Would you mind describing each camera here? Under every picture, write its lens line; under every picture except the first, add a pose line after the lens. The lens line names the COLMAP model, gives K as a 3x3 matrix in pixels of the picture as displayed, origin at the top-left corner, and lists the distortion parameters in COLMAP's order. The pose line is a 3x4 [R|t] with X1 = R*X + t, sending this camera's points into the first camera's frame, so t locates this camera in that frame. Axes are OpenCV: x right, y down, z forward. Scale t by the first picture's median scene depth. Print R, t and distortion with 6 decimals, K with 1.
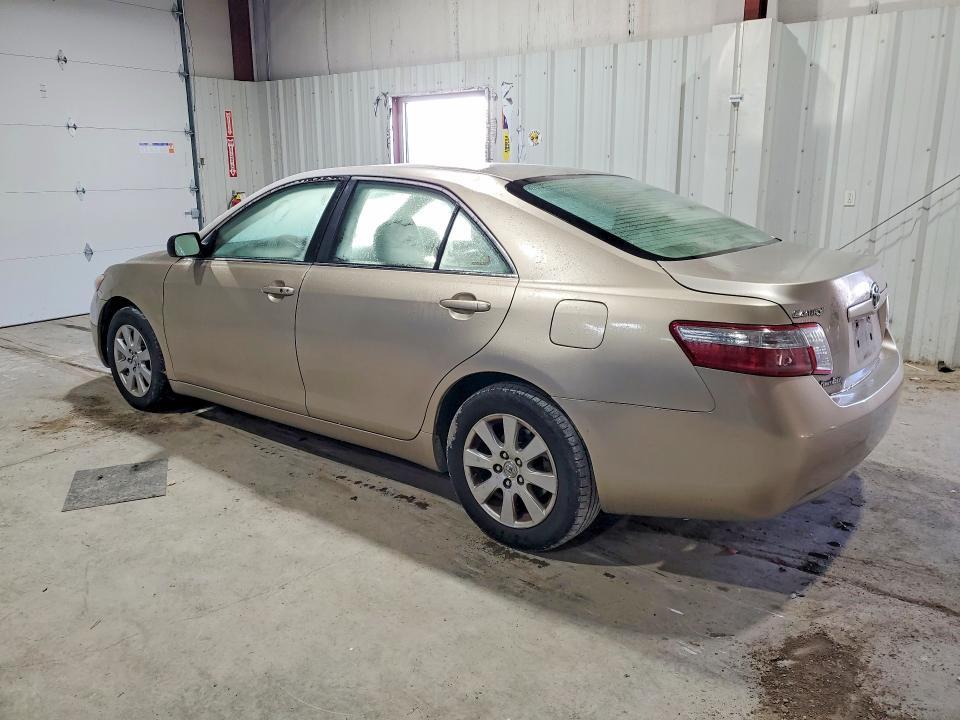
lens RADIAL K [[762.6, 0, 478.5], [0, 762.6, 359.7], [0, 0, 1]] dist [0.002145, -0.002125]
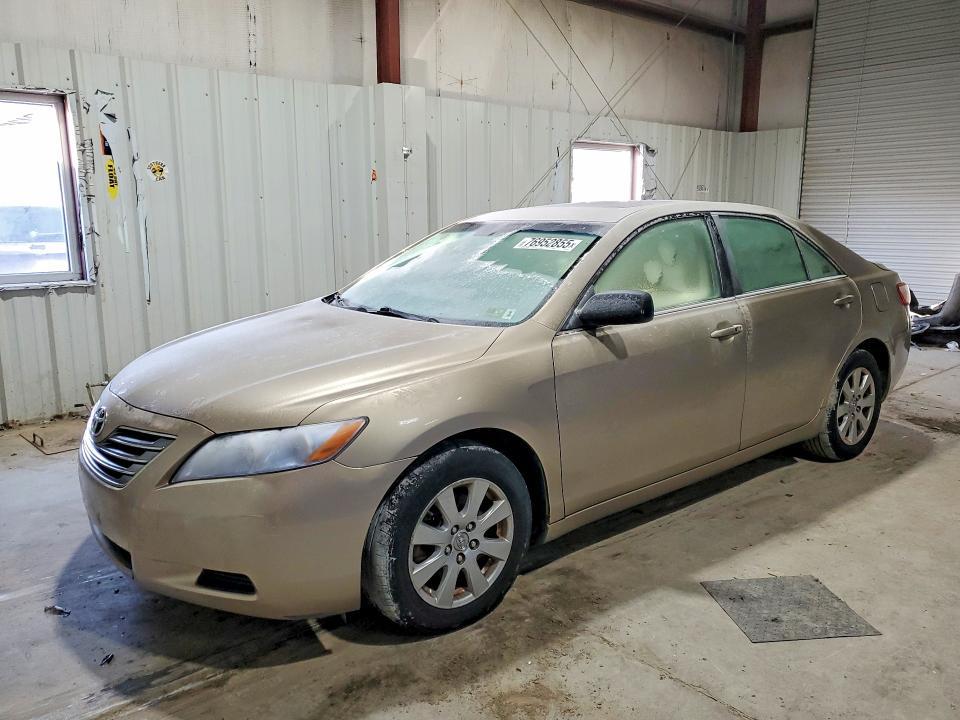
lens RADIAL K [[762.6, 0, 478.4], [0, 762.6, 361.5], [0, 0, 1]] dist [0.002145, -0.002125]
pose [[0.207593, -0.183005, 0.960945, -1.038848], [0.240287, 0.961787, 0.131257, -0.211486], [-0.948244, 0.203654, 0.243634, 0.894960]]
